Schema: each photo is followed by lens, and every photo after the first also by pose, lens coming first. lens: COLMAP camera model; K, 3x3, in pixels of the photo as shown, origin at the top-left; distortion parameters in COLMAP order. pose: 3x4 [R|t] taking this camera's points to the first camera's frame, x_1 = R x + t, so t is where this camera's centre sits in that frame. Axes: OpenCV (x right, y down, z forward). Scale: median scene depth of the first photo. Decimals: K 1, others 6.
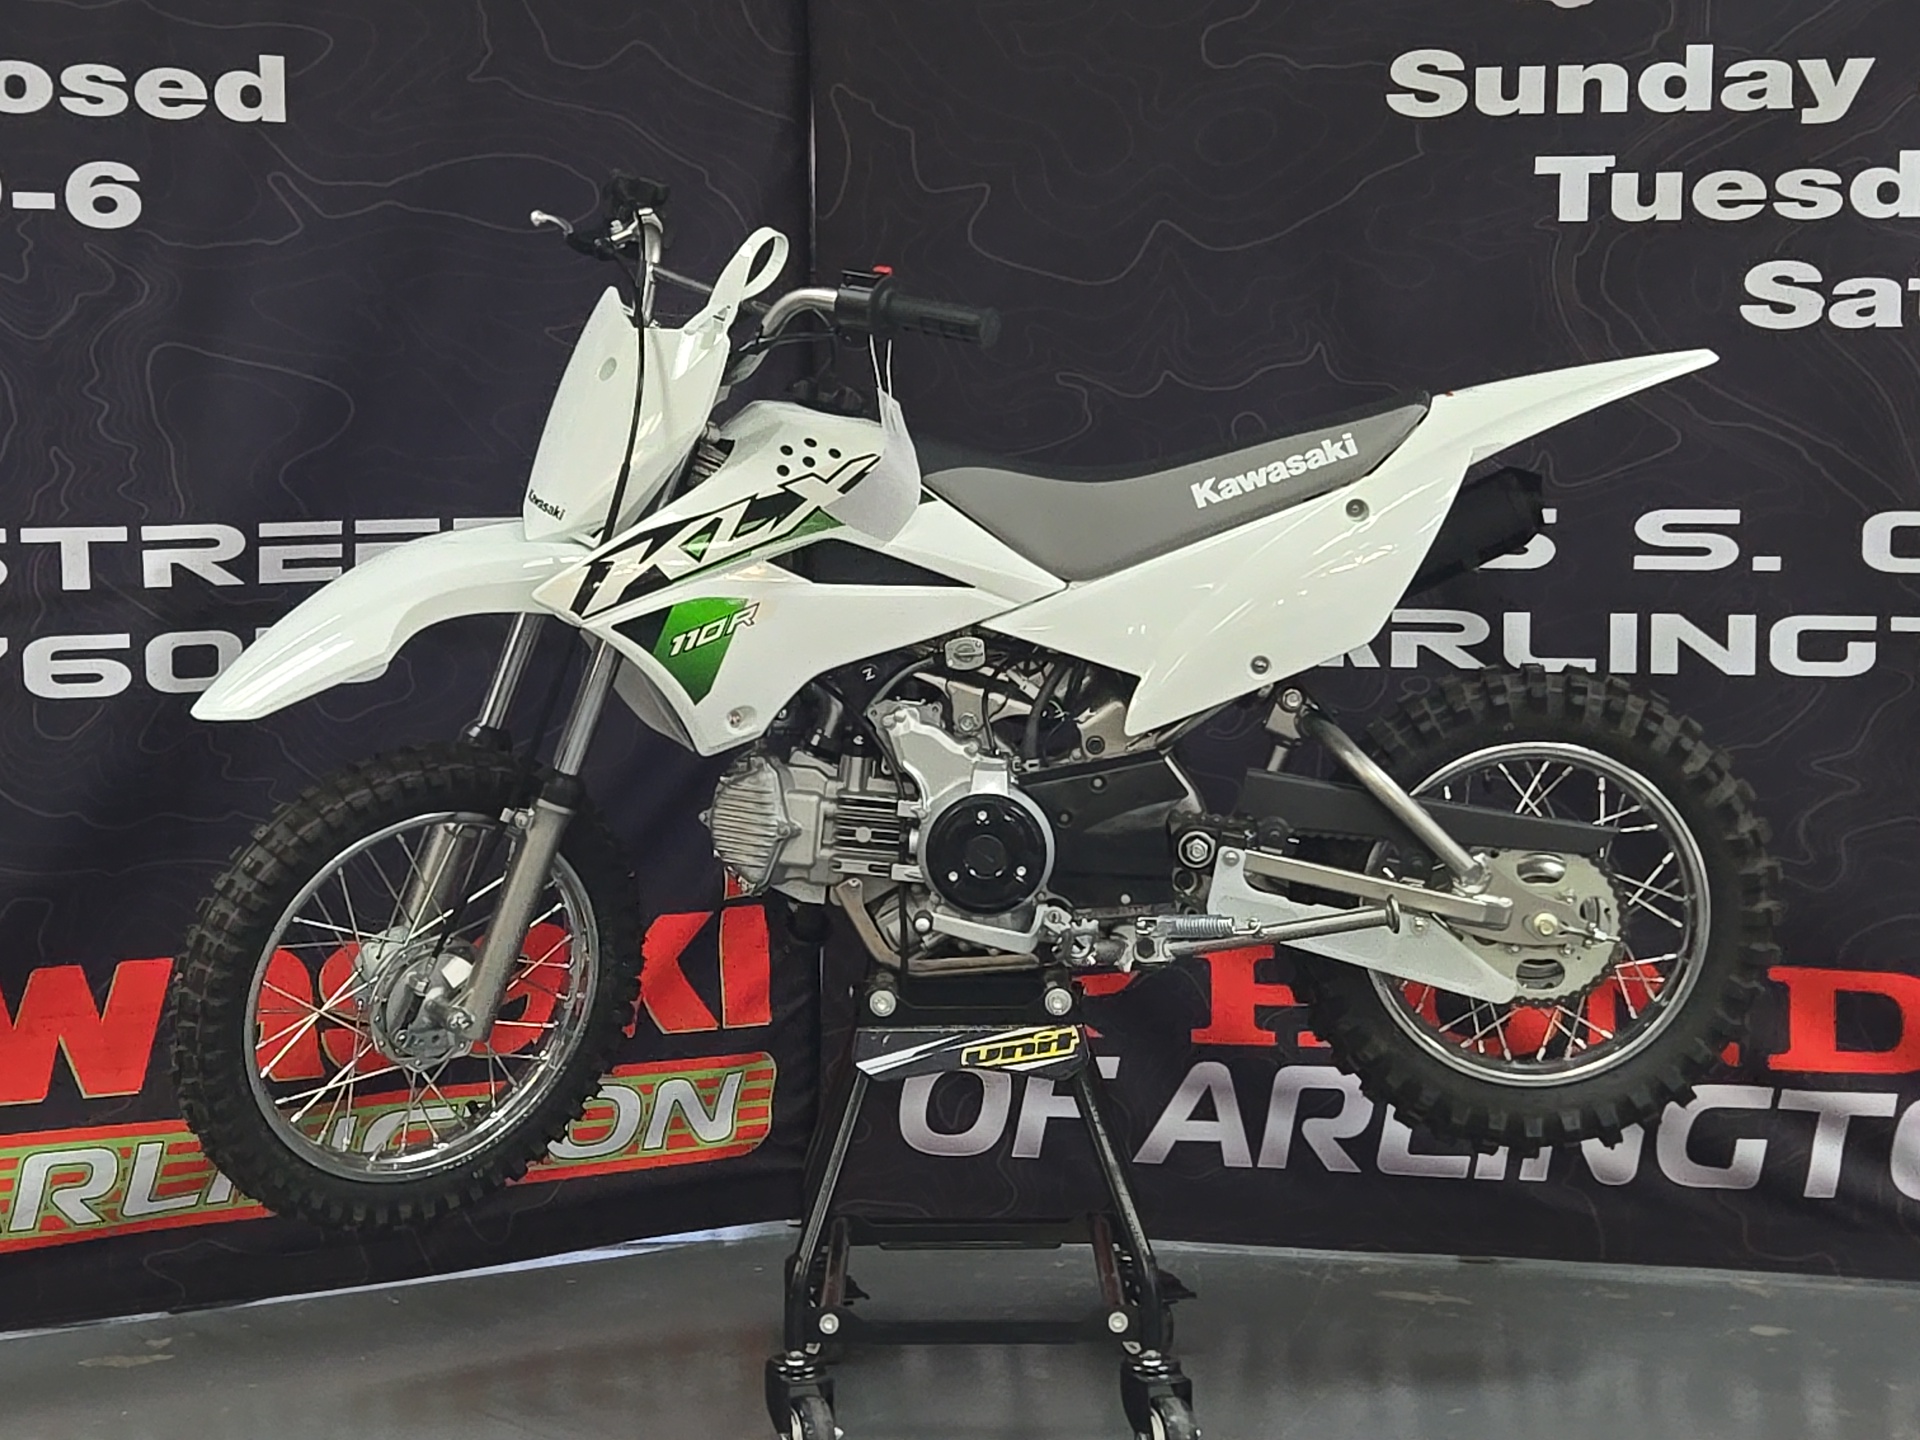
lens RADIAL K [[3452.9, 0, 905.4], [0, 3452.9, 701.2], [0, 0, 1]] dist [0.116294, -0.360113]
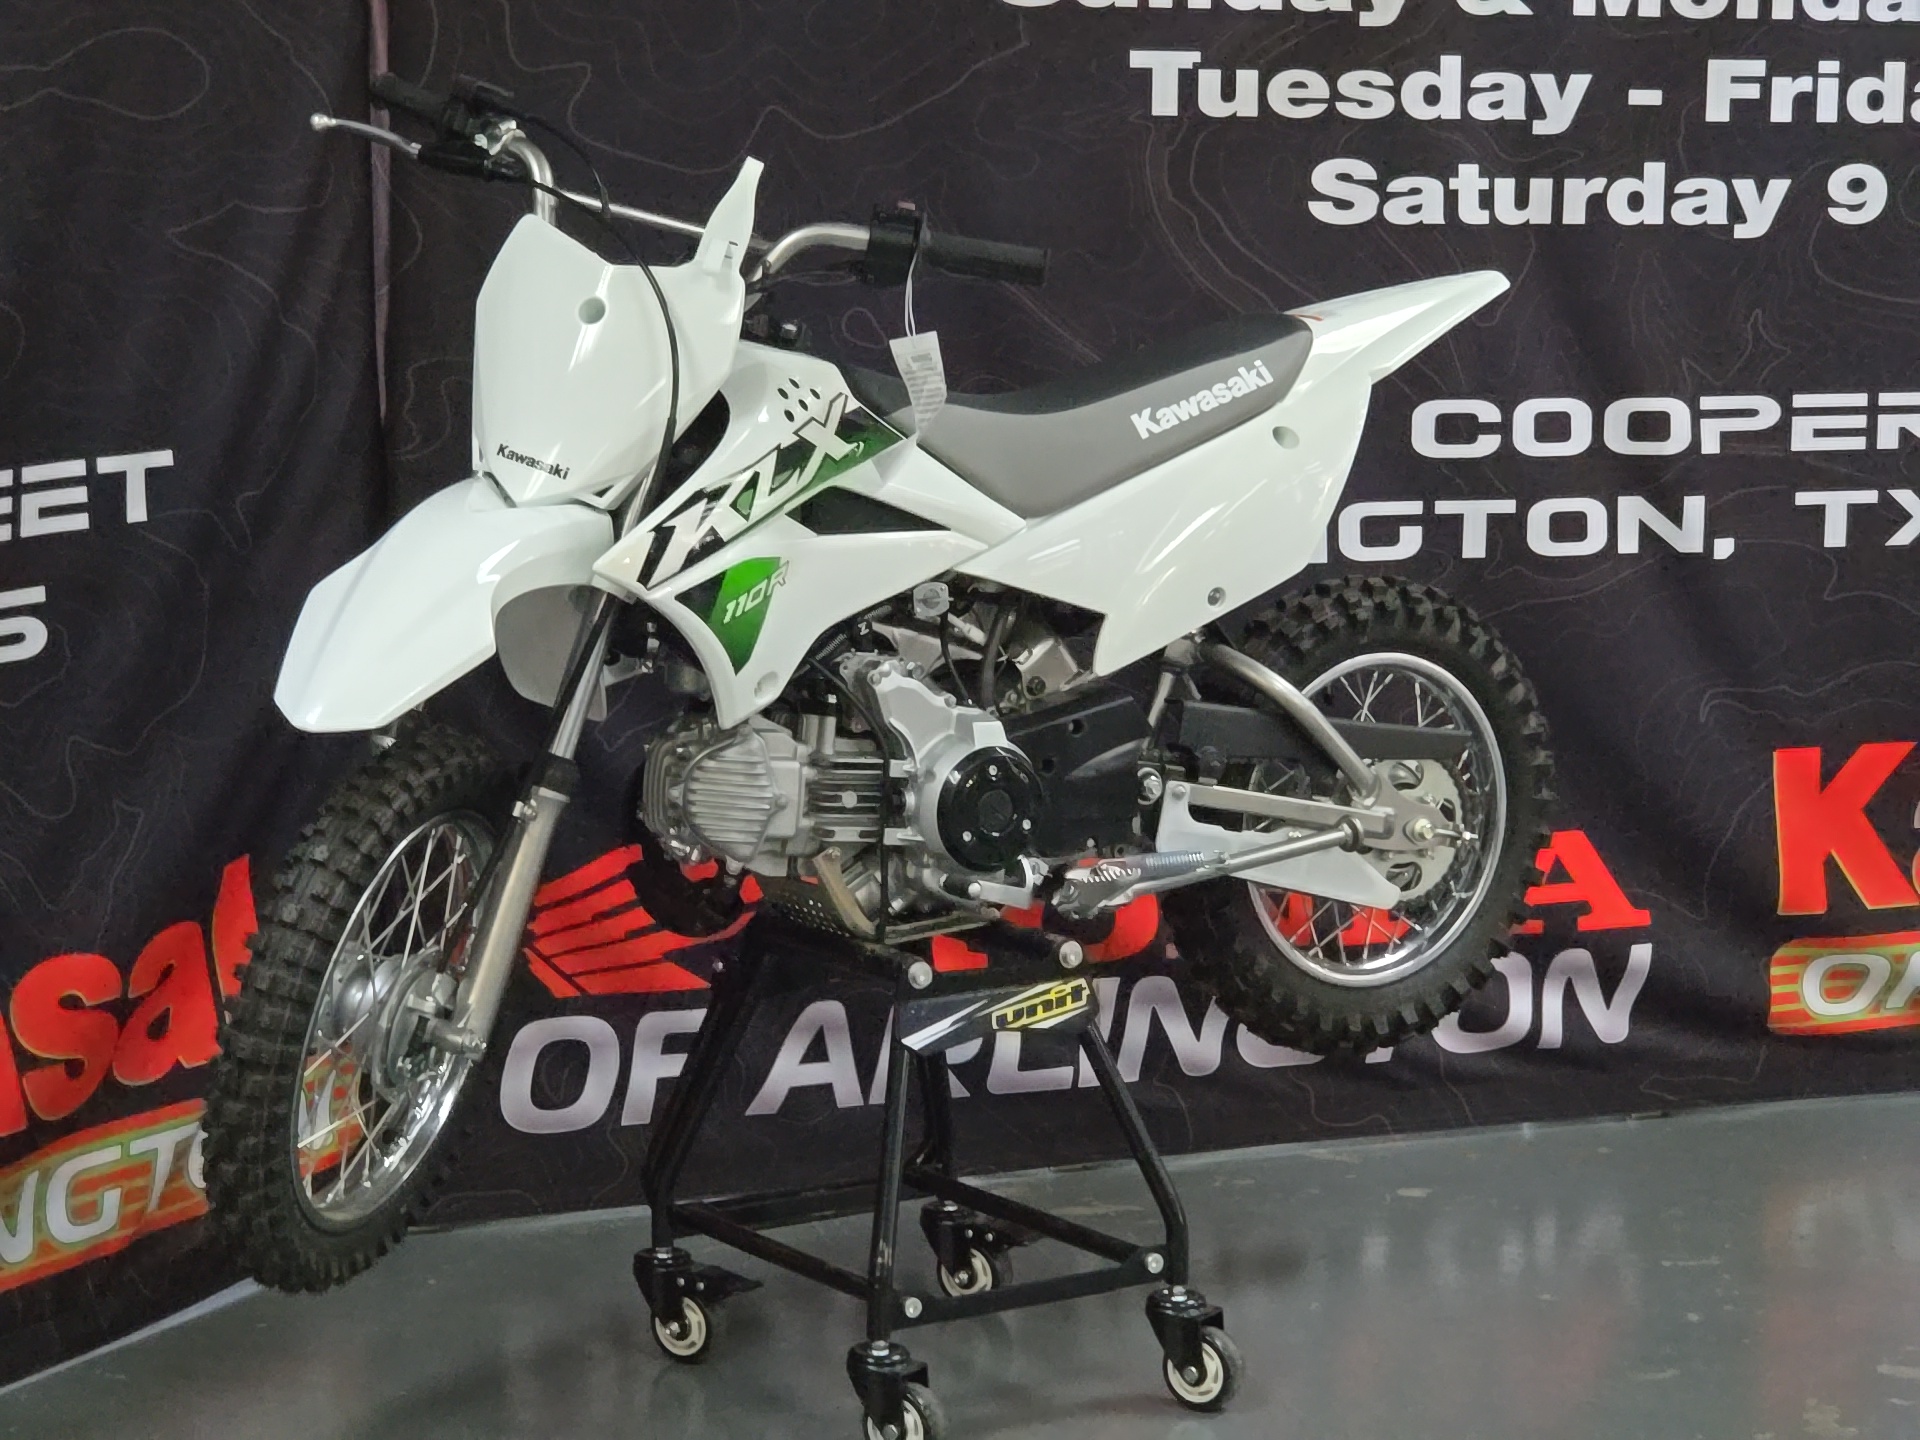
lens RADIAL K [[4453.3, 0, 934.7], [0, 4453.3, 684.6], [0, 0, 1]] dist [-0.764502, 10.362447]
pose [[0.825133, -0.068922, 0.560719, -0.658267], [0.039043, 0.997114, 0.065108, -0.069036], [-0.563588, -0.031831, 0.825442, -0.007188]]
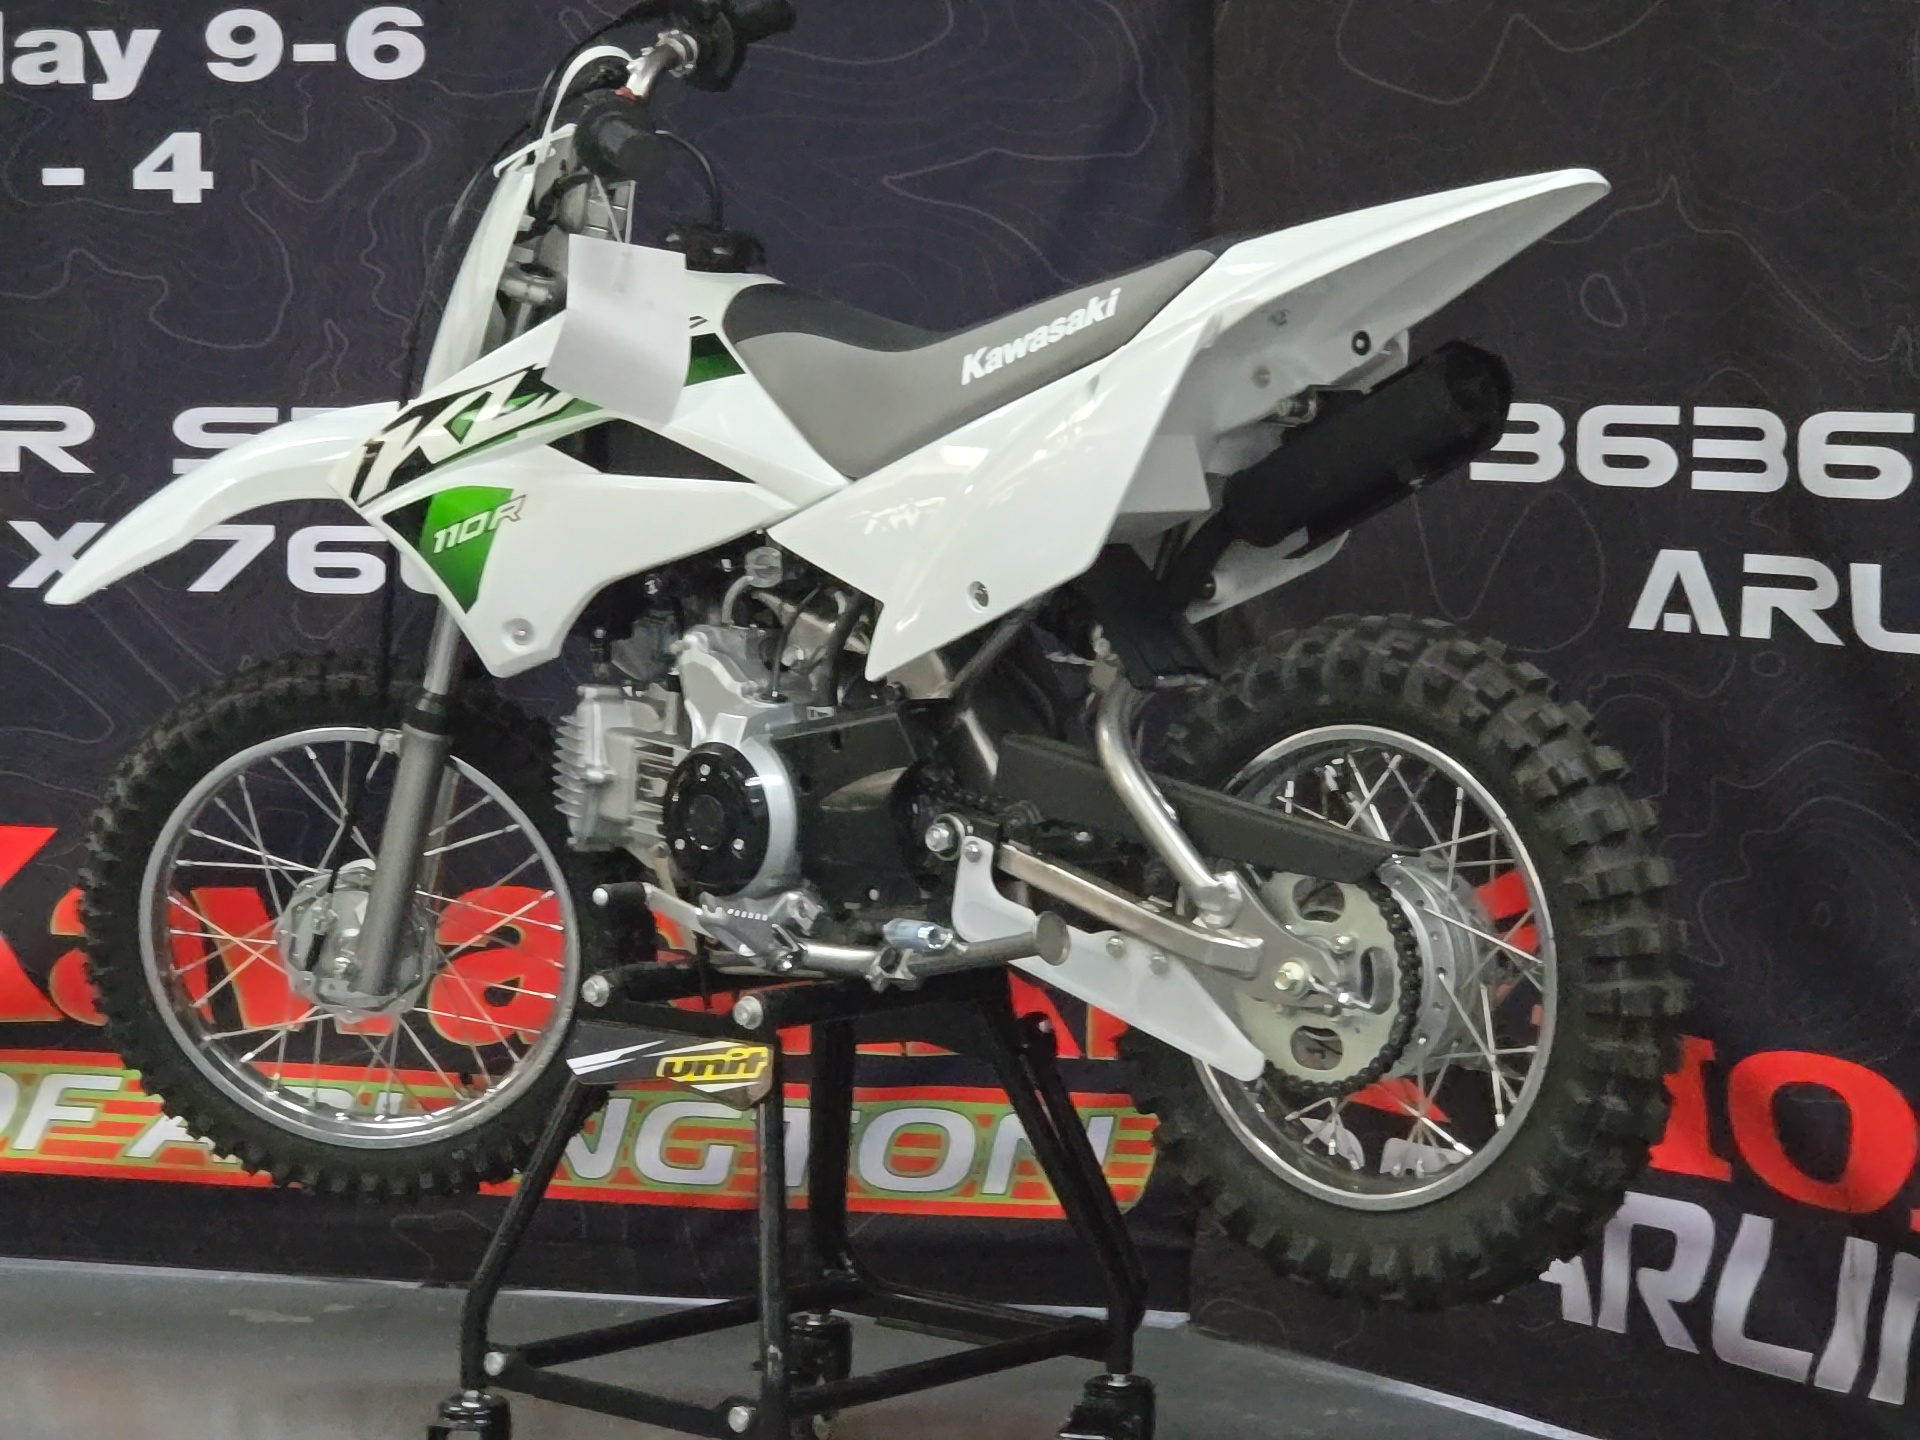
lens RADIAL K [[4453.3, 0, 934.7], [0, 4453.3, 684.6], [0, 0, 1]] dist [-0.764502, 10.362447]
pose [[0.746051, 0.054897, -0.663621, 0.712011], [-0.058951, 0.998128, 0.016296, -0.005835], [0.663274, 0.026964, 0.747891, 0.264242]]
